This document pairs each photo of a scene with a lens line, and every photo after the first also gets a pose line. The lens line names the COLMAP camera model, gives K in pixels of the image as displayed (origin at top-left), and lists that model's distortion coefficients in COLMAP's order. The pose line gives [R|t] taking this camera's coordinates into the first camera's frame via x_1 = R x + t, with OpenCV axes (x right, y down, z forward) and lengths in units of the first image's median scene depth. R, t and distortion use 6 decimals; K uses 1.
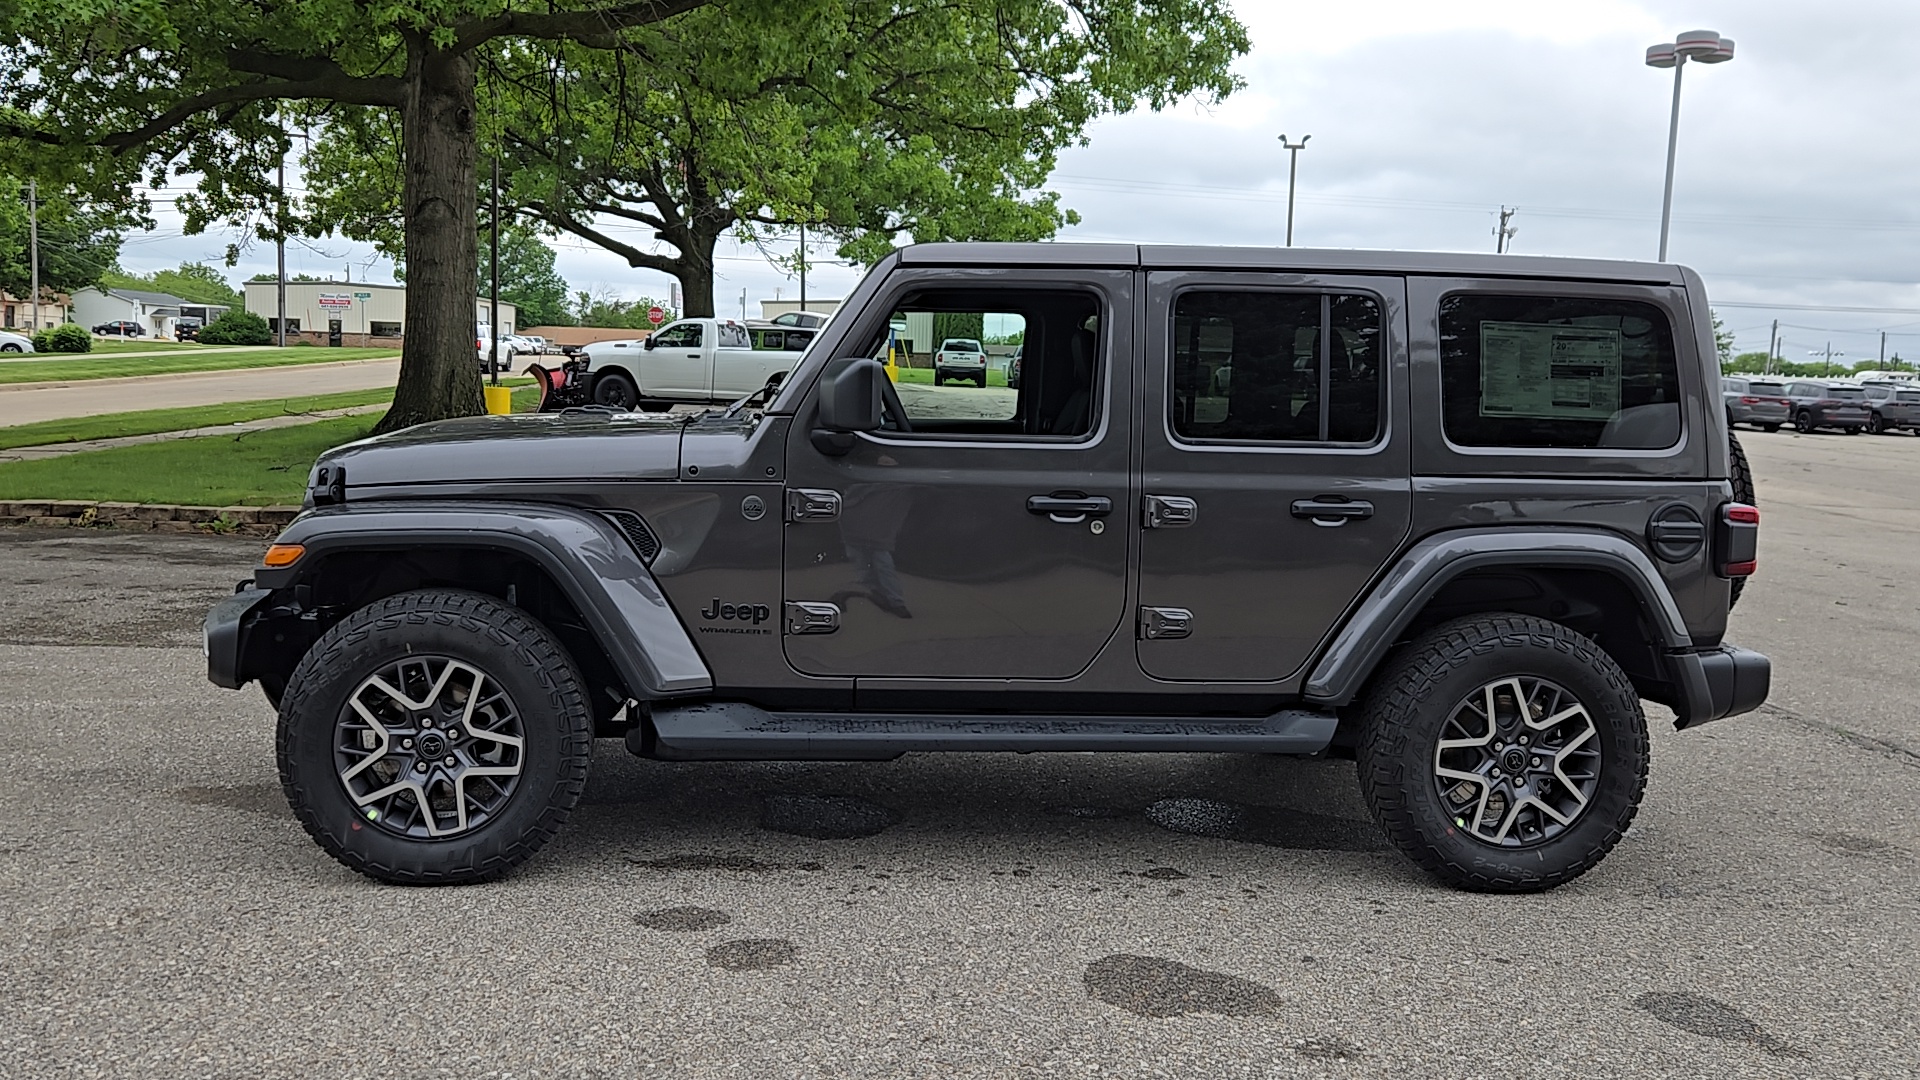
lens RADIAL K [[1609.5, 0, 951.1], [0, 1609.5, 535.6], [0, 0, 1]] dist [0.012929, 0.003090]
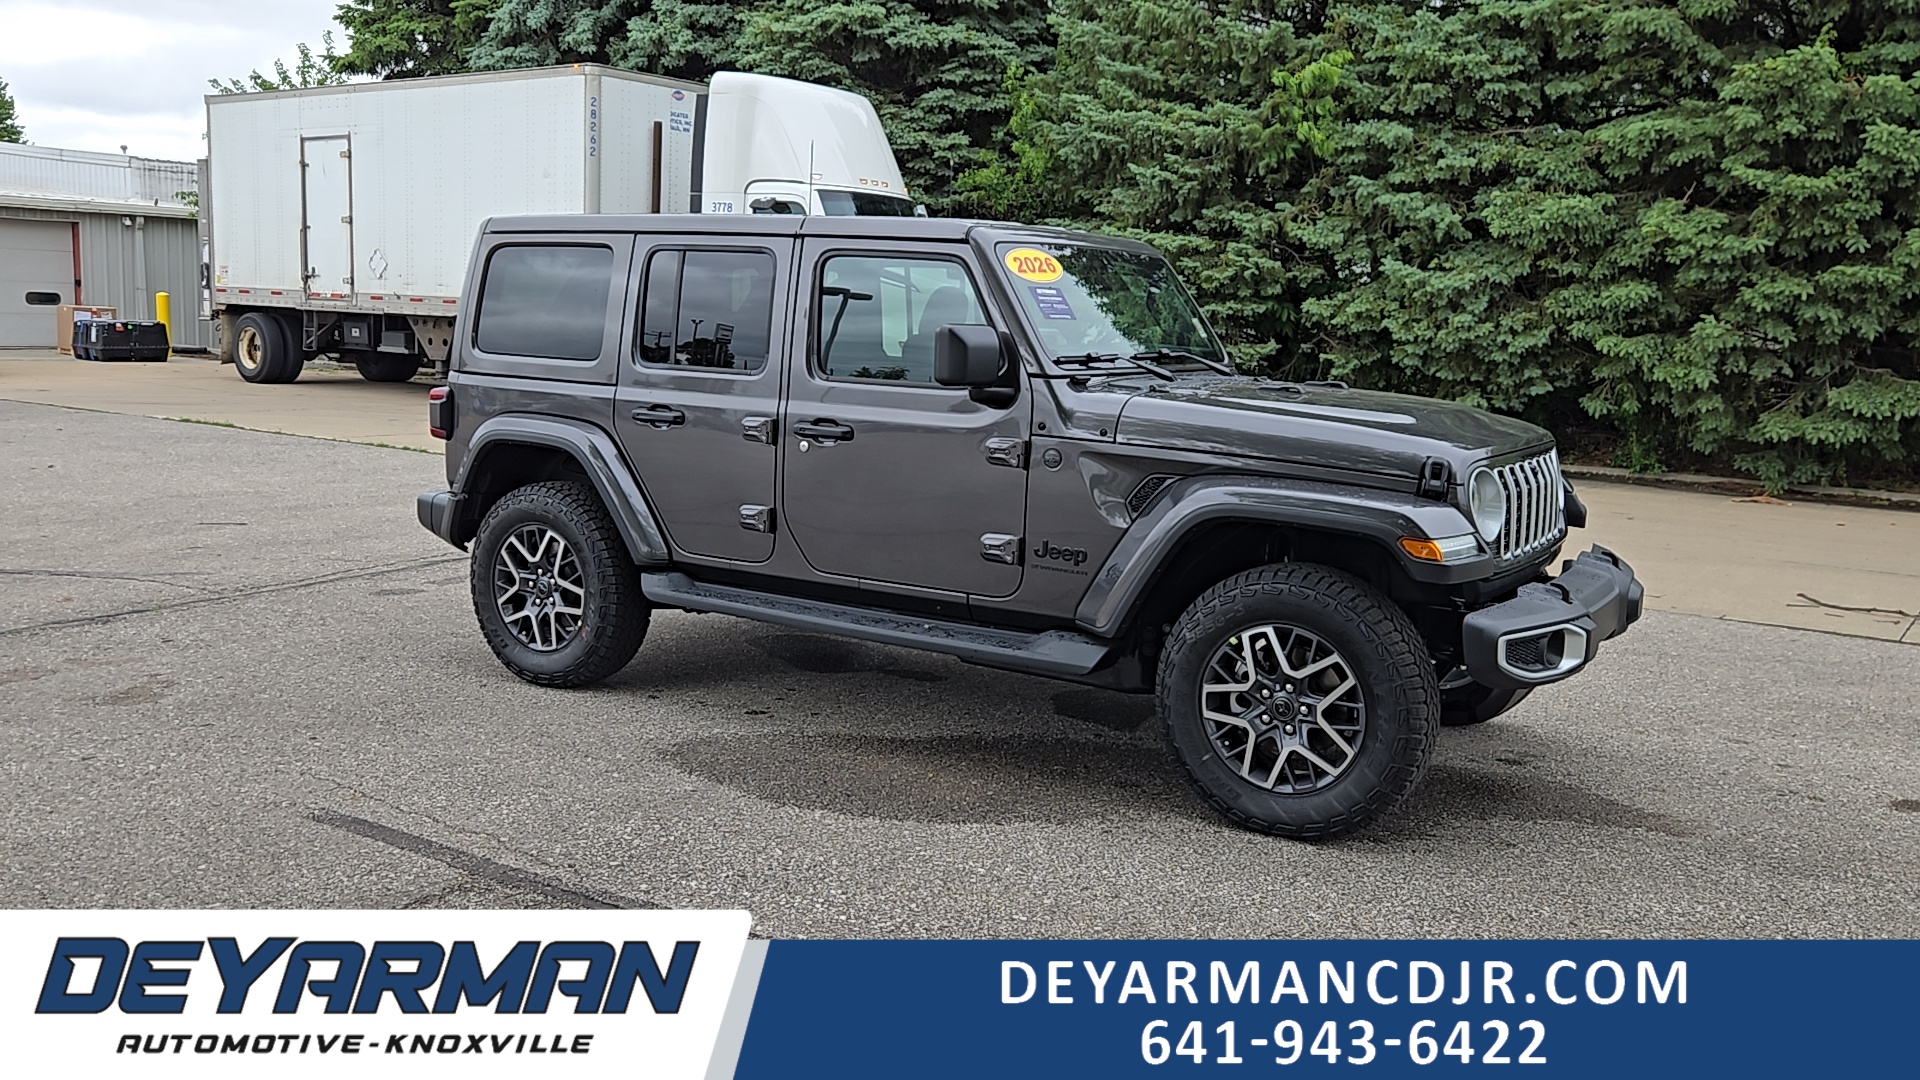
lens RADIAL K [[1609.5, 0, 955.2], [0, 1609.5, 539.4], [0, 0, 1]] dist [0.012929, 0.003090]
pose [[0.787680, 0.071739, -0.611893, 0.815758], [-0.070472, 0.997170, 0.026192, 0.021455], [0.612040, 0.022491, 0.790507, 0.078273]]
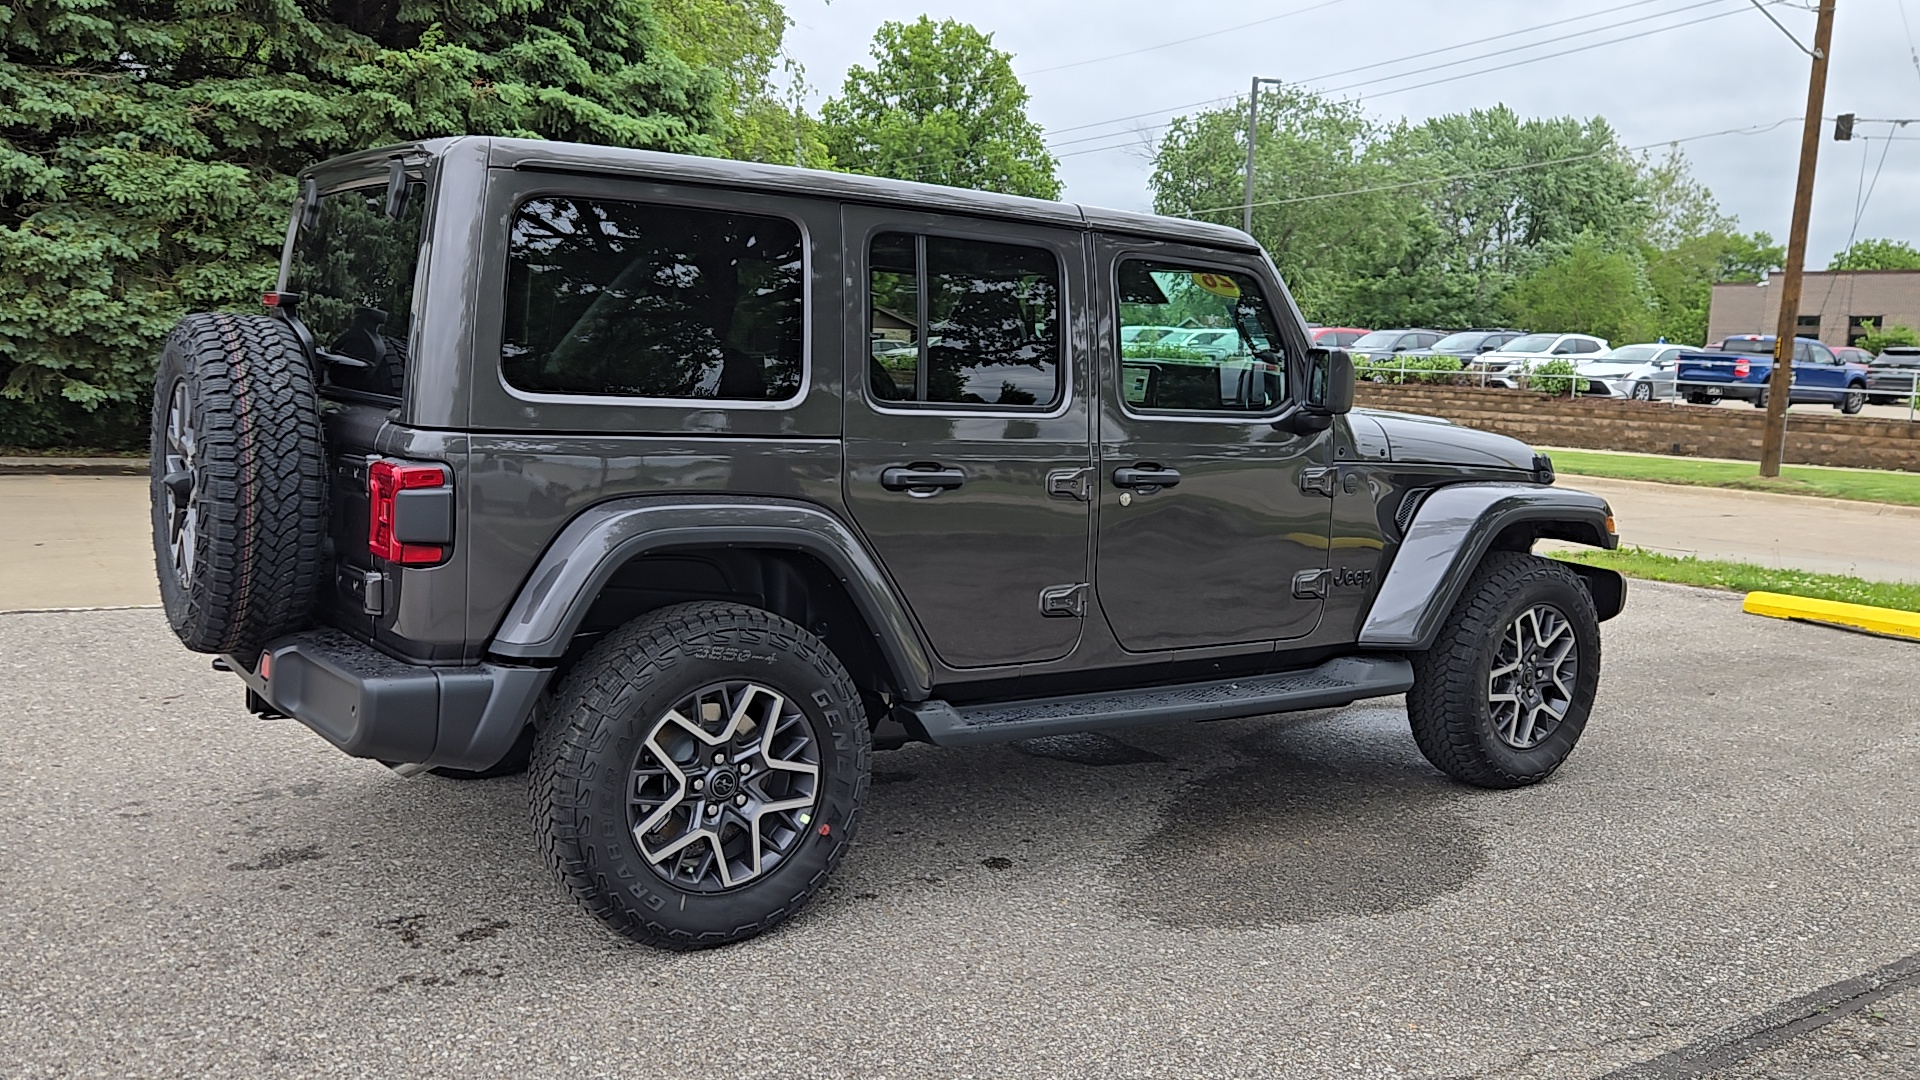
lens RADIAL K [[1609.5, 0, 956.1], [0, 1609.5, 535.0], [0, 0, 1]] dist [0.012929, 0.003090]
pose [[0.872052, -0.058337, 0.485924, -0.599004], [0.049302, 0.998291, 0.031370, -0.023342], [-0.486923, -0.003399, 0.873438, 0.175547]]
